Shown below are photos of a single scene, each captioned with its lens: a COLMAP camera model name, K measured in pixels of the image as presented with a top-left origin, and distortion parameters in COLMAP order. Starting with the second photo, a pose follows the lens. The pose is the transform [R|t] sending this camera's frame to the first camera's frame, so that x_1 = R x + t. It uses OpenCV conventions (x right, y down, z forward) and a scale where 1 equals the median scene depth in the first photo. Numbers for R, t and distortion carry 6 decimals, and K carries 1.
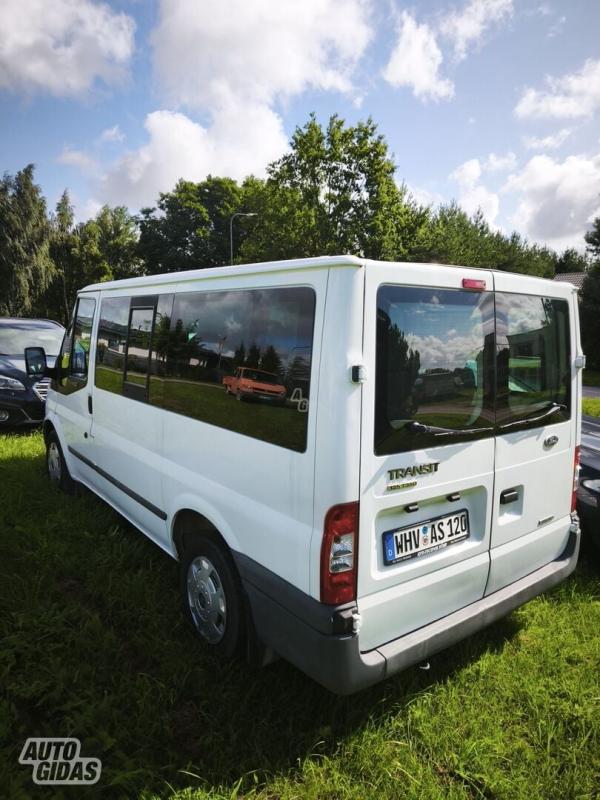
lens RADIAL K [[534.7, 0, 294.3], [0, 534.7, 400.7], [0, 0, 1]] dist [0.048354, -0.009612]
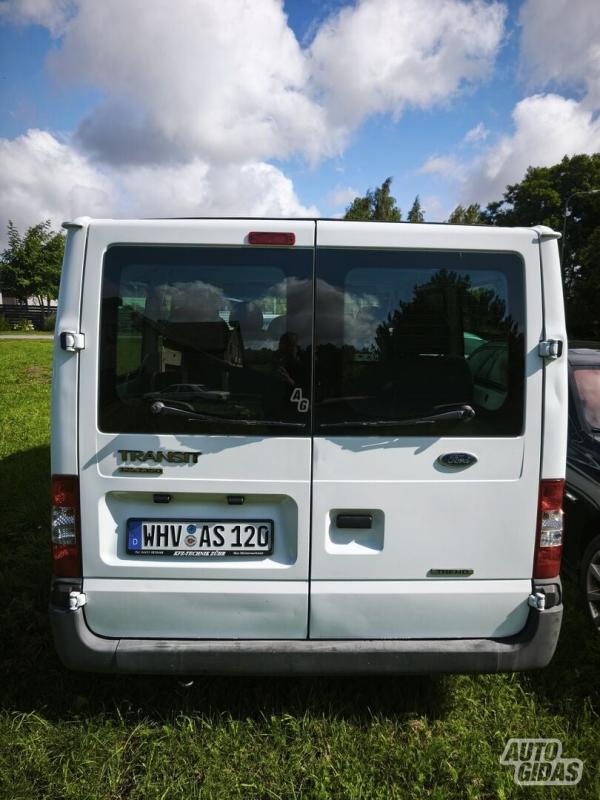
lens RADIAL K [[534.7, 0, 290.3], [0, 534.7, 411.1], [0, 0, 1]] dist [0.048354, -0.009612]
pose [[0.809779, 0.092373, -0.579418, 0.807317], [-0.083355, 0.995625, 0.042231, 0.000976], [0.580784, 0.014100, 0.813936, 0.362555]]
